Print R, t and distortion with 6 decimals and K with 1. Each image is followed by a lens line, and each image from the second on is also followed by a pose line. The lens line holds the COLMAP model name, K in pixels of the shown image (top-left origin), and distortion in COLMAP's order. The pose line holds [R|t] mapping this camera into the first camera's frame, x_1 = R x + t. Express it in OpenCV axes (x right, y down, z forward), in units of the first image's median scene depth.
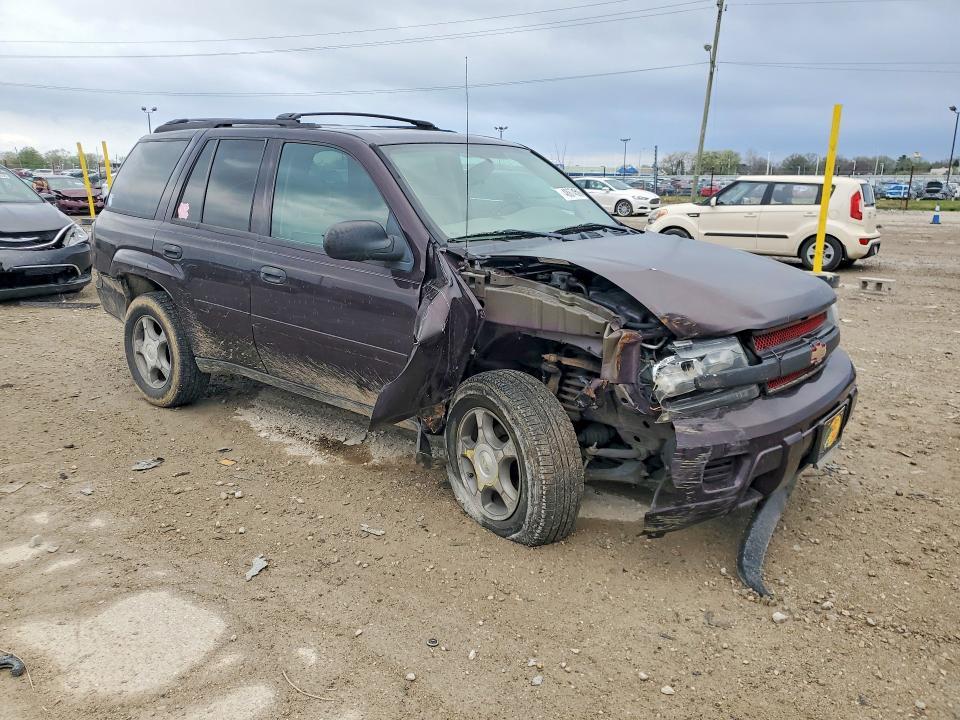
lens RADIAL K [[760.8, 0, 476.2], [0, 760.8, 370.3], [0, 0, 1]] dist [0.032073, 0.007157]
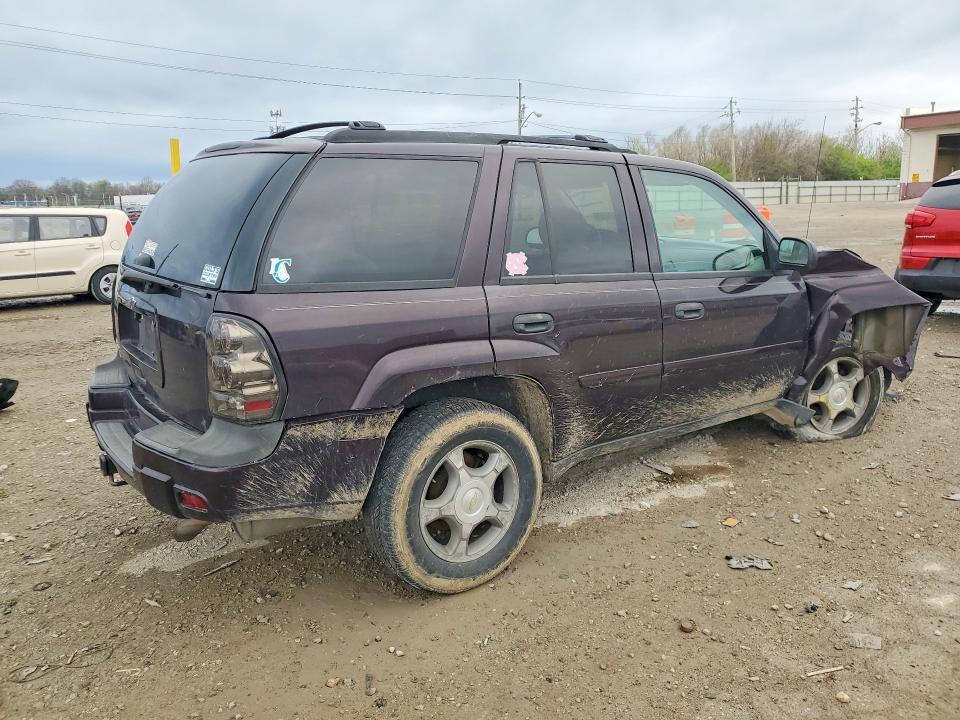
lens RADIAL K [[760.8, 0, 478.9], [0, 760.8, 349.6], [0, 0, 1]] dist [0.032073, 0.007157]
pose [[0.234695, -0.204927, 0.950223, -0.474383], [0.266589, 0.953615, 0.139814, -0.107877], [-0.934799, 0.220506, 0.278440, 0.388988]]
